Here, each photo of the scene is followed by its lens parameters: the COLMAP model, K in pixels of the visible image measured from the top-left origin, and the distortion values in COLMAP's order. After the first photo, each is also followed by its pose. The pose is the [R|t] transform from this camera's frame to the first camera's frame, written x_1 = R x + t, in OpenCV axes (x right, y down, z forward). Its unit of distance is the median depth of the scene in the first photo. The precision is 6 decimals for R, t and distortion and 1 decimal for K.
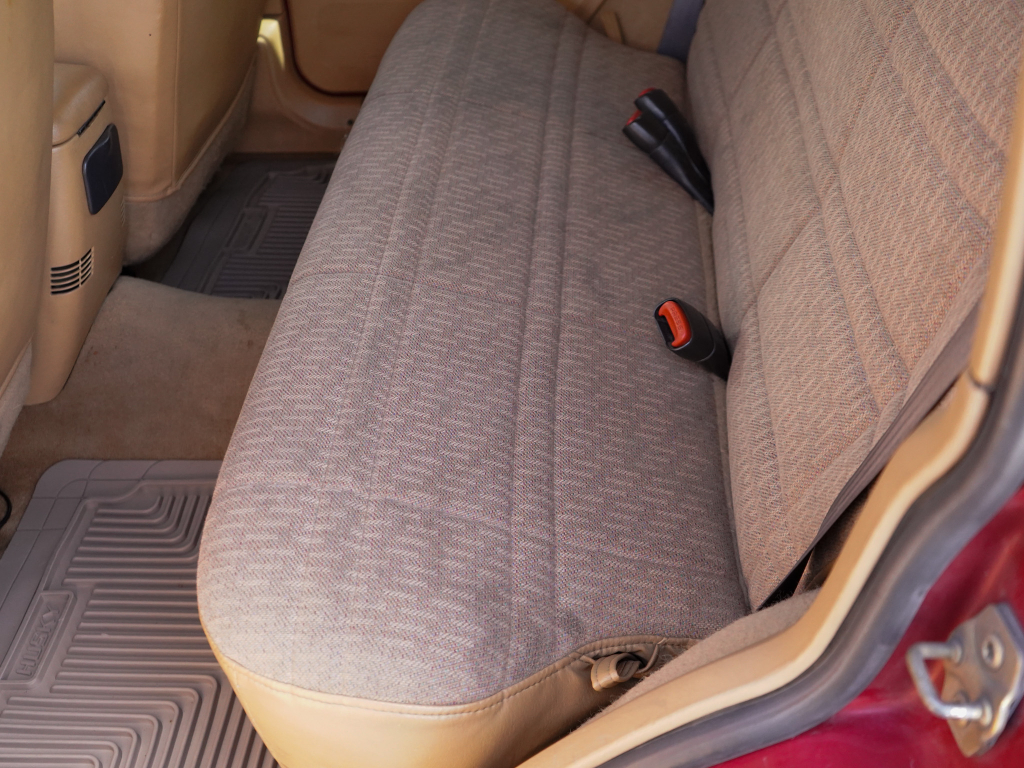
lens RADIAL K [[1088.3, 0, 515.4], [0, 1088.3, 385.6], [0, 0, 1]] dist [-0.020333, 0.000000]
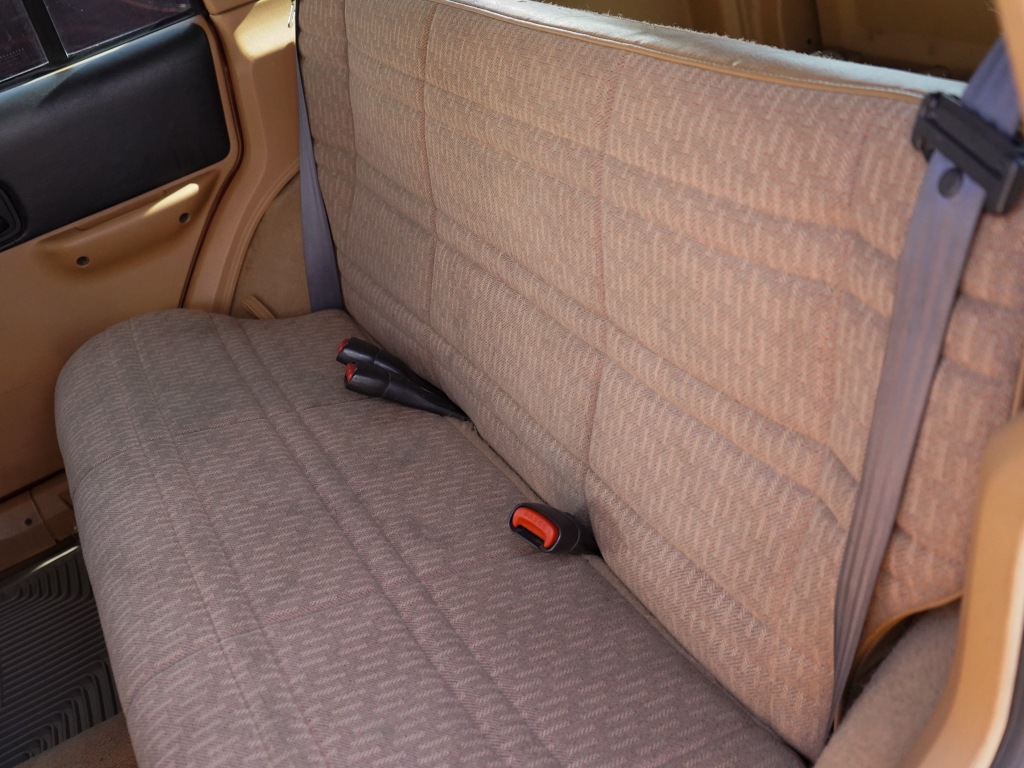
lens RADIAL K [[1088.3, 0, 509.7], [0, 1088.3, 379.4], [0, 0, 1]] dist [-0.020333, 0.000000]
pose [[0.831442, -0.431423, 0.350112, -0.157653], [0.498683, 0.857302, -0.127863, -0.058151], [-0.244988, 0.280905, 0.927940, 0.077546]]
